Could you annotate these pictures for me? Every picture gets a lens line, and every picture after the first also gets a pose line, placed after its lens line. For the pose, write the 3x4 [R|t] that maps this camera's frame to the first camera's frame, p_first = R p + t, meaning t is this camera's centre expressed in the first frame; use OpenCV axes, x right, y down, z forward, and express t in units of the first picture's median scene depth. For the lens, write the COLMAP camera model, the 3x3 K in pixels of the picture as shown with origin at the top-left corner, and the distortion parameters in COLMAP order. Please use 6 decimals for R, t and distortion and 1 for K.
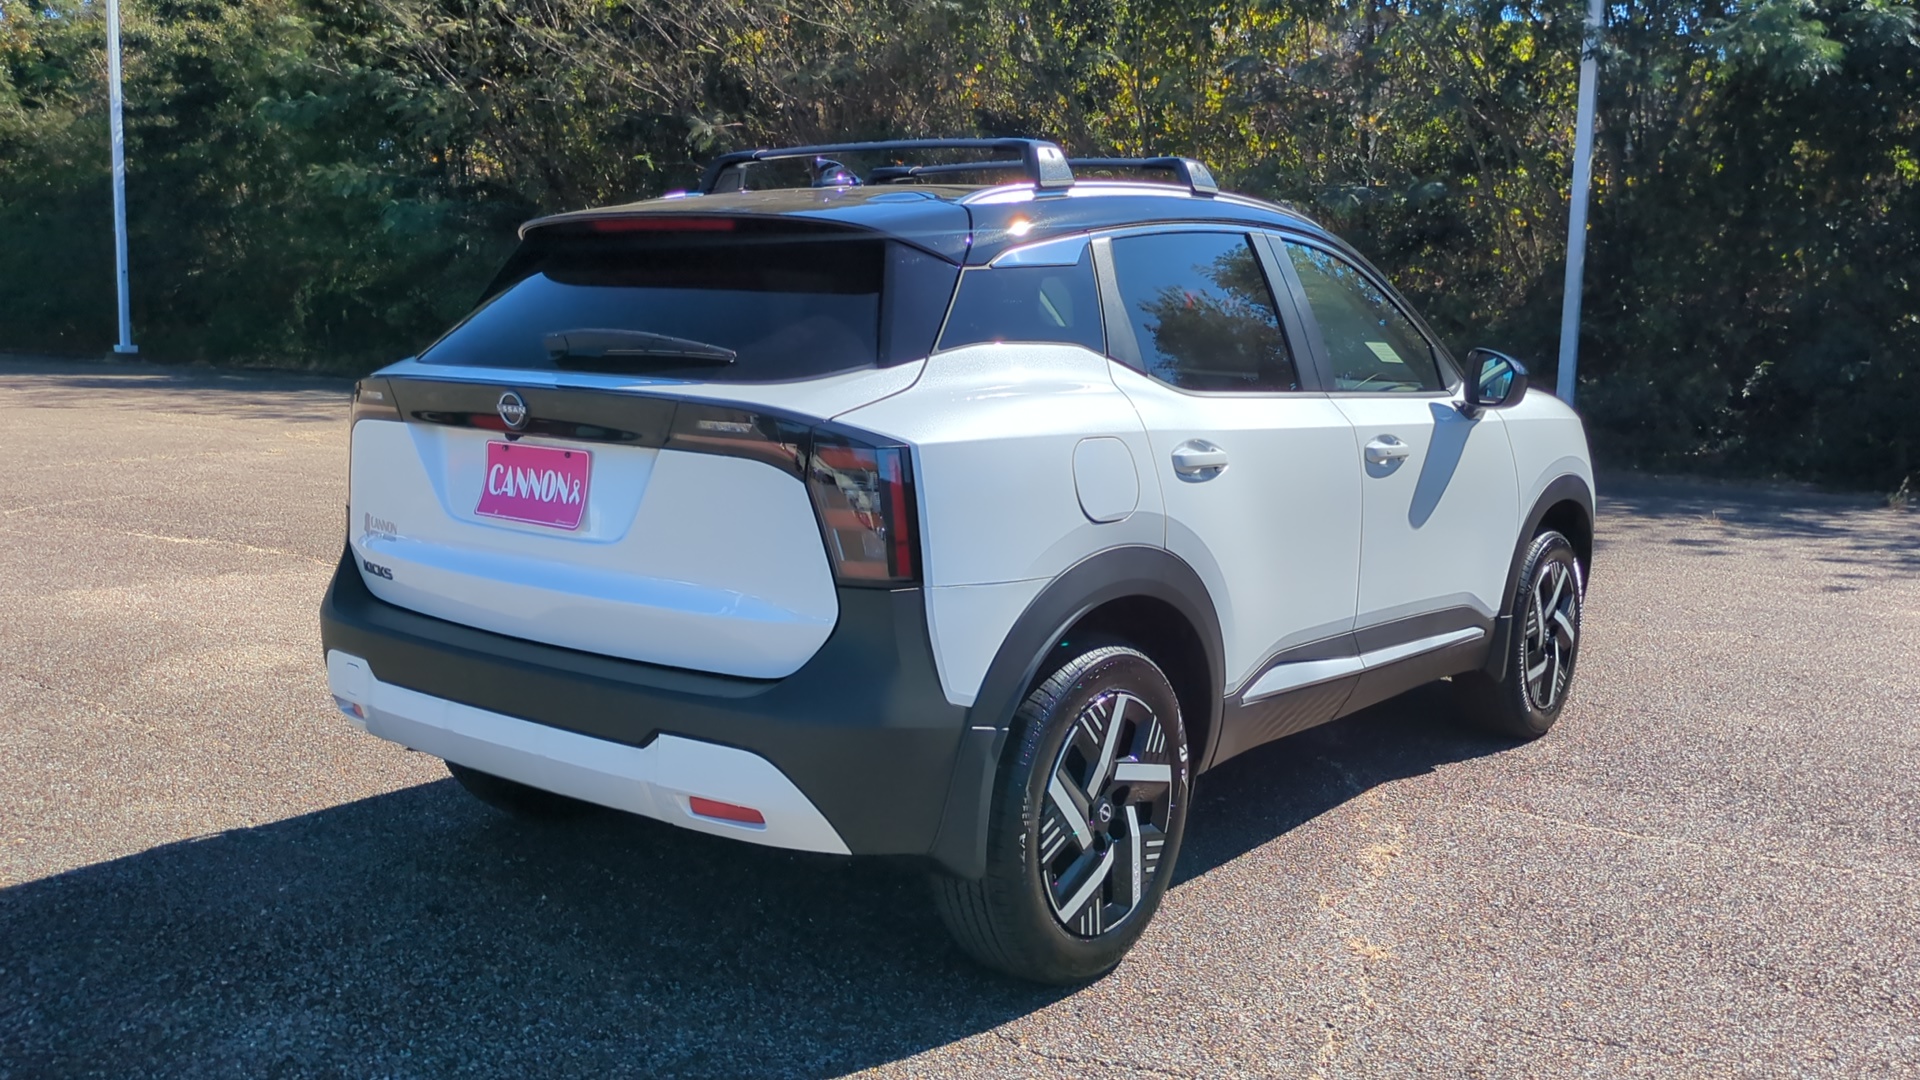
lens RADIAL K [[1661.5, 0, 964.5], [0, 1661.5, 544.0], [0, 0, 1]] dist [0.045510, -0.052563]
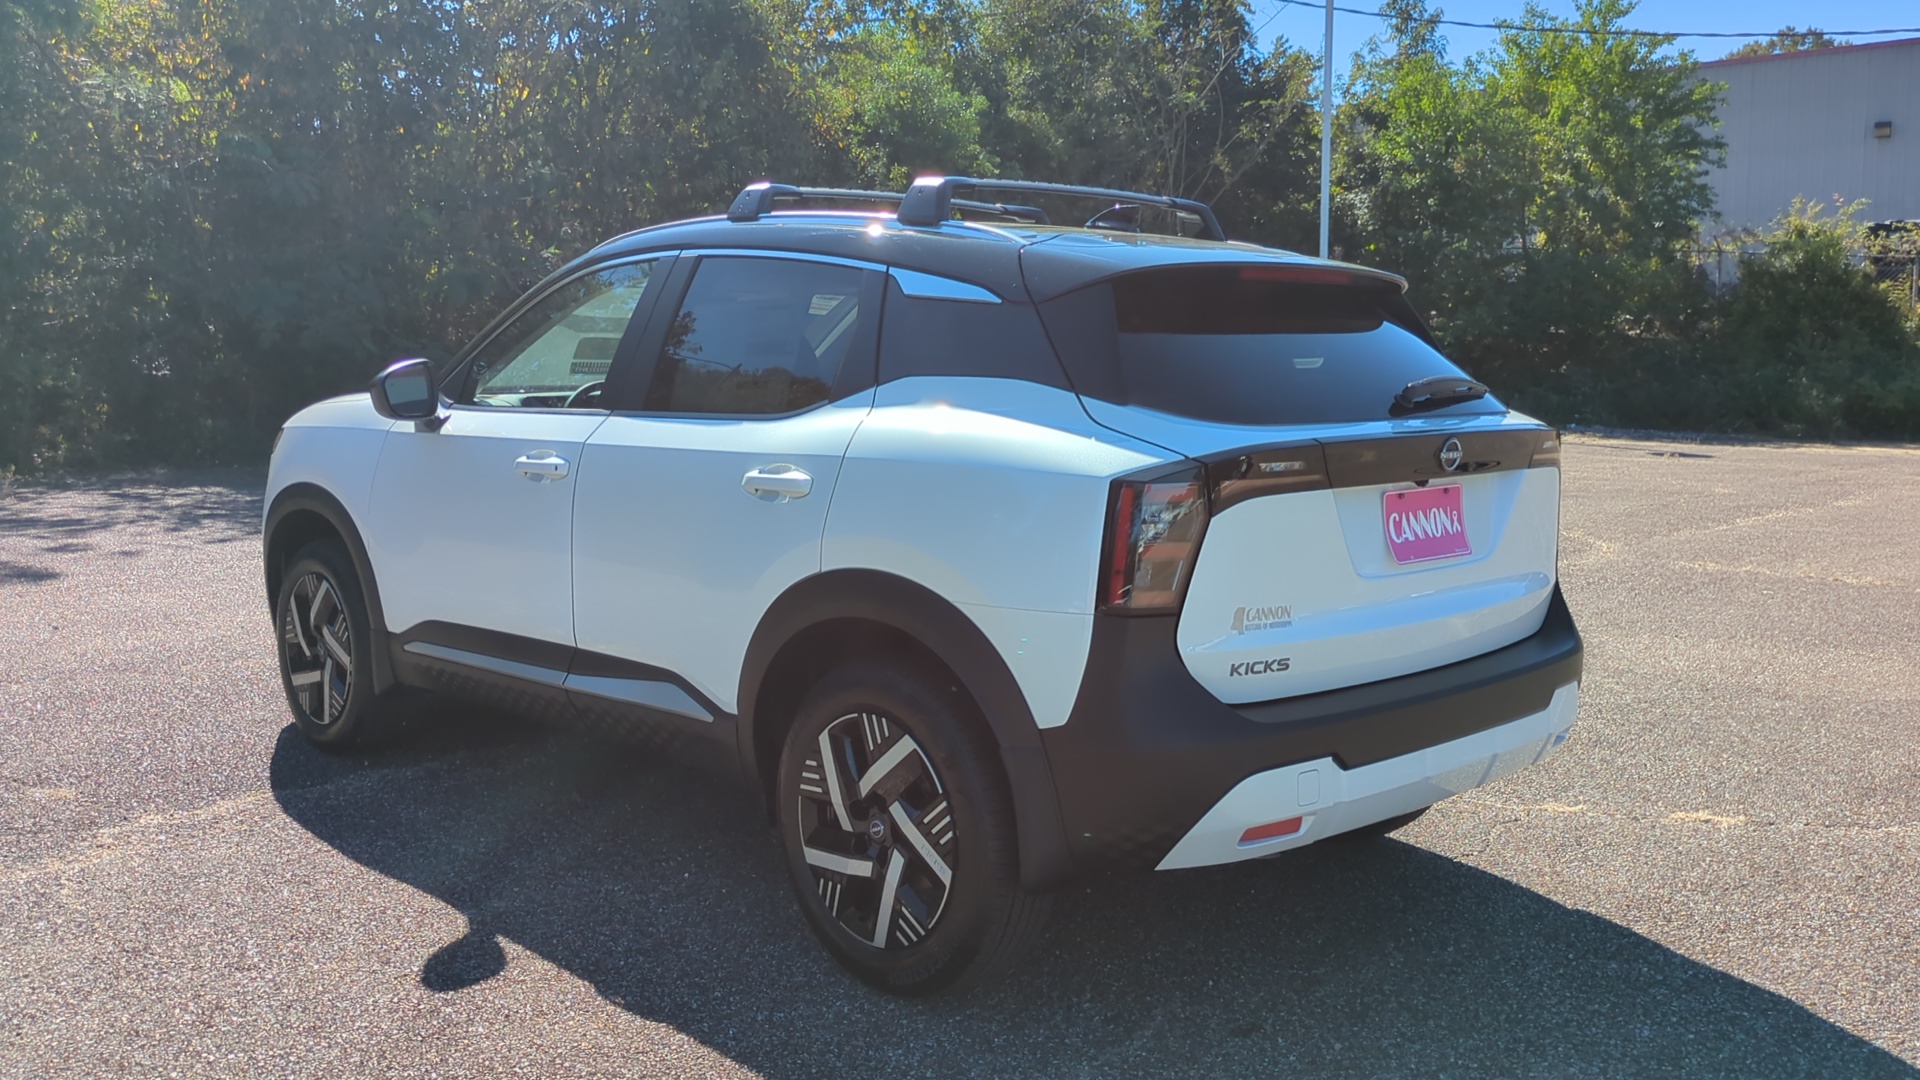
lens RADIAL K [[1661.5, 0, 959.6], [0, 1661.5, 535.2], [0, 0, 1]] dist [0.045510, -0.052563]
pose [[0.155657, -0.145706, 0.977006, -1.352384], [0.129969, 0.983484, 0.125965, -0.202646], [-0.979224, 0.107373, 0.172024, 1.109829]]
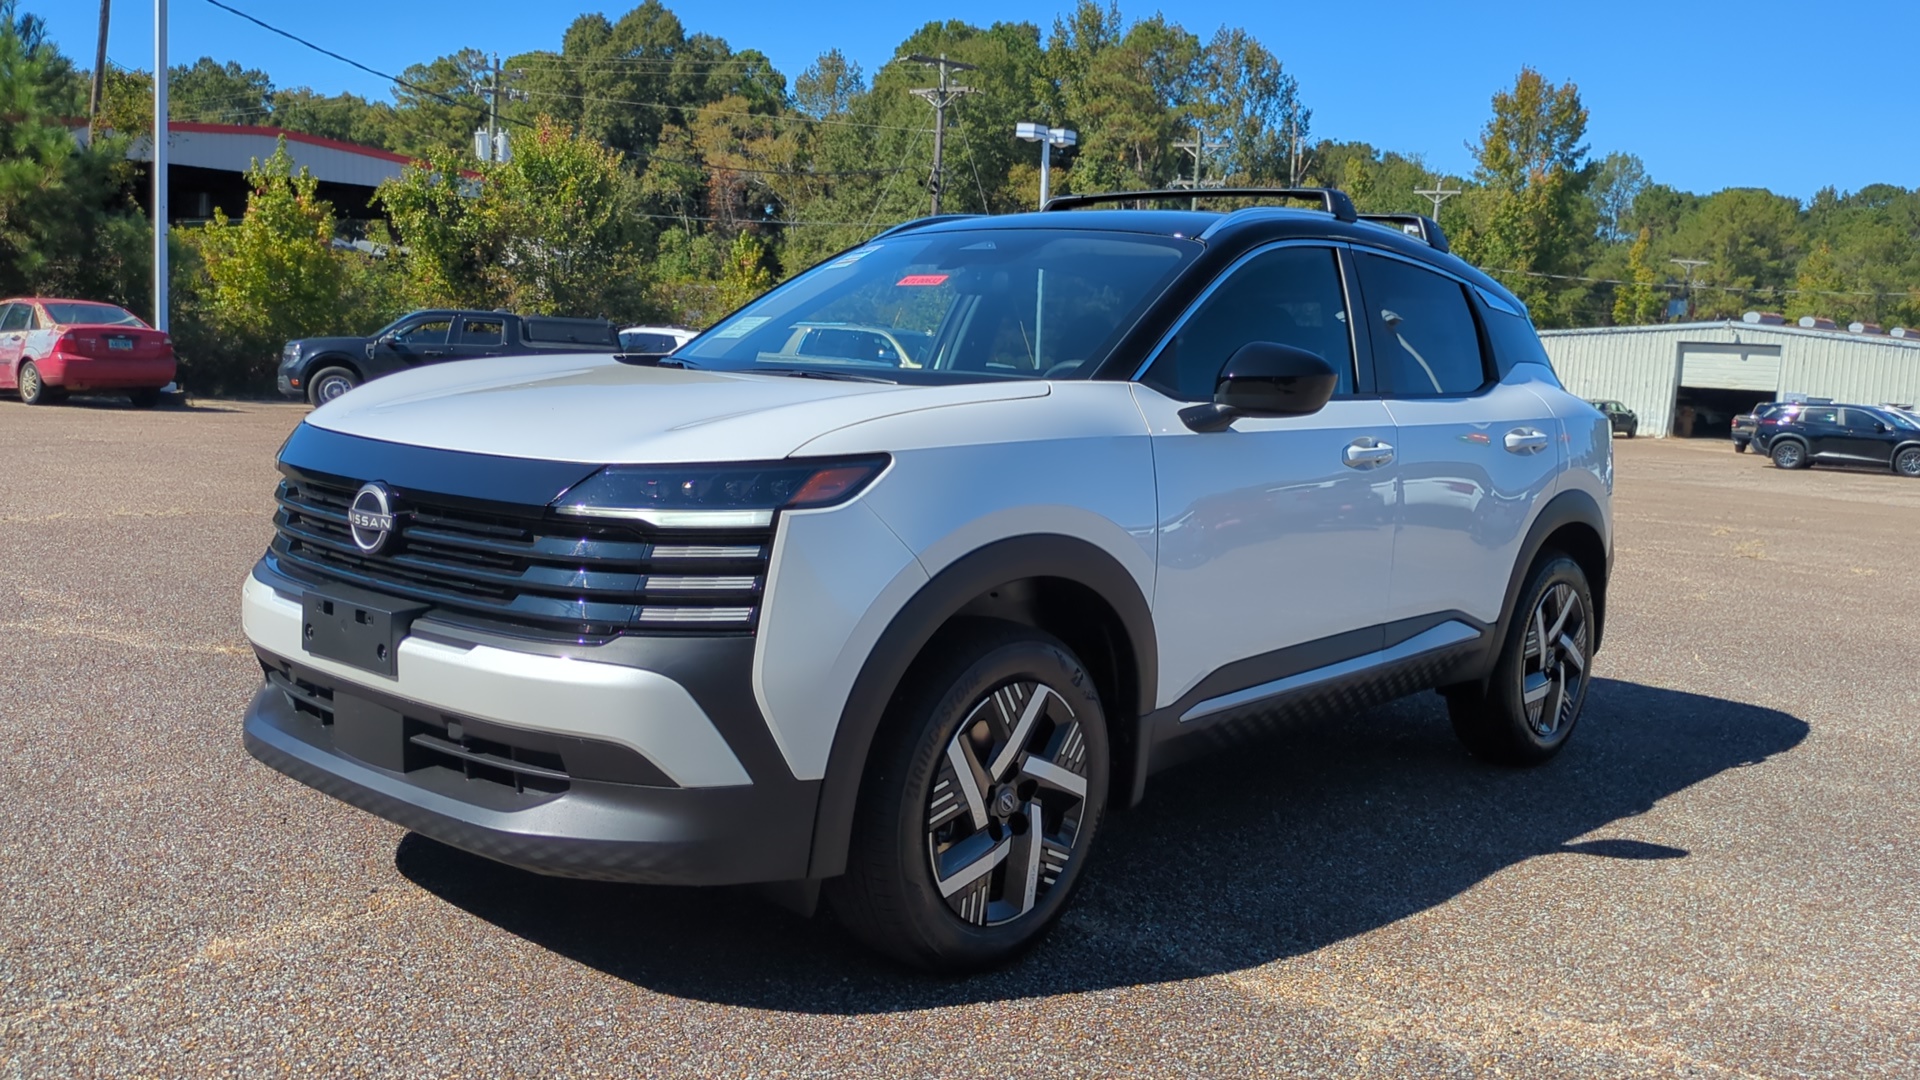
lens RADIAL K [[1661.5, 0, 957.0], [0, 1661.5, 548.1], [0, 0, 1]] dist [0.045510, -0.052563]
pose [[-0.993609, -0.089259, 0.069094, 0.014867], [-0.069267, 0.965470, 0.251137, -0.327720], [-0.089125, 0.244746, -0.965482, 2.667736]]
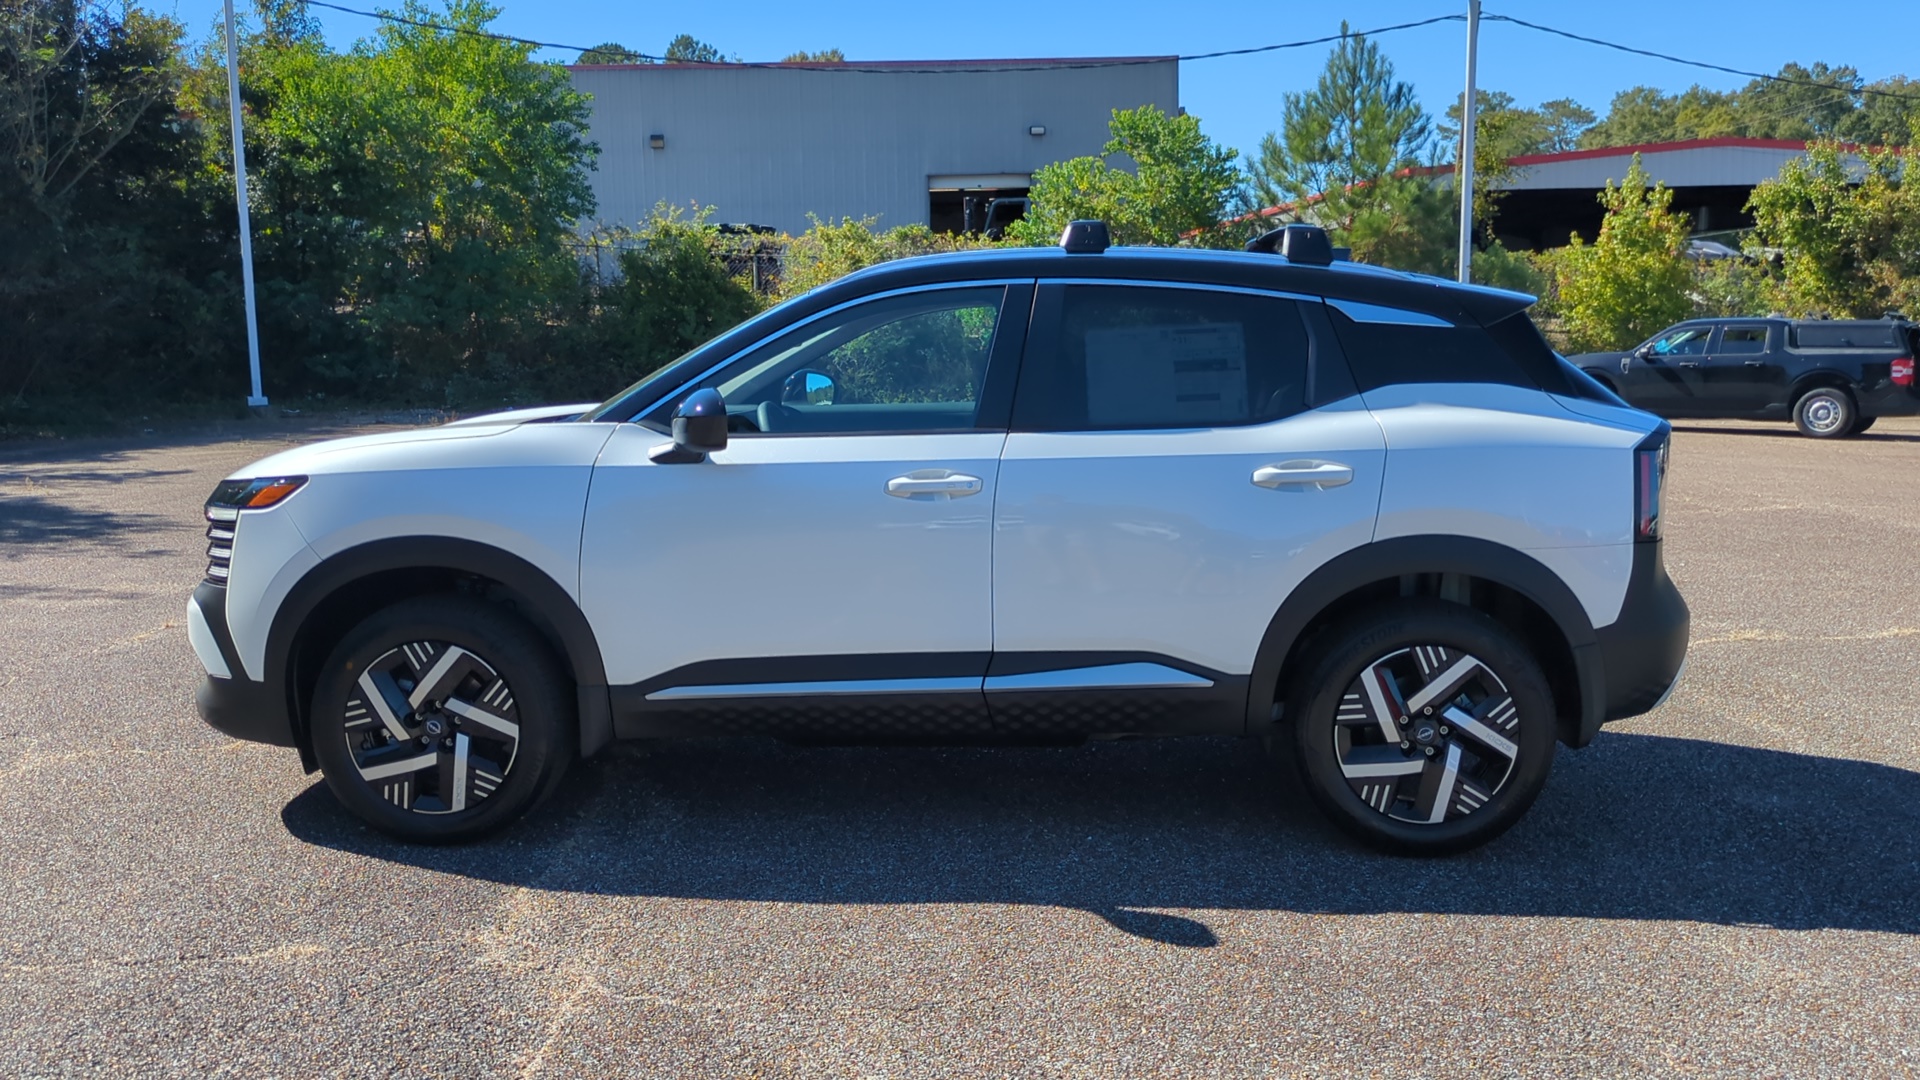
lens RADIAL K [[1661.5, 0, 965.0], [0, 1661.5, 538.5], [0, 0, 1]] dist [0.045510, -0.052563]
pose [[-0.563718, -0.134342, 0.814969, -1.263568], [0.097401, 0.968988, 0.227103, -0.358526], [-0.820205, 0.207401, -0.533150, 2.116099]]
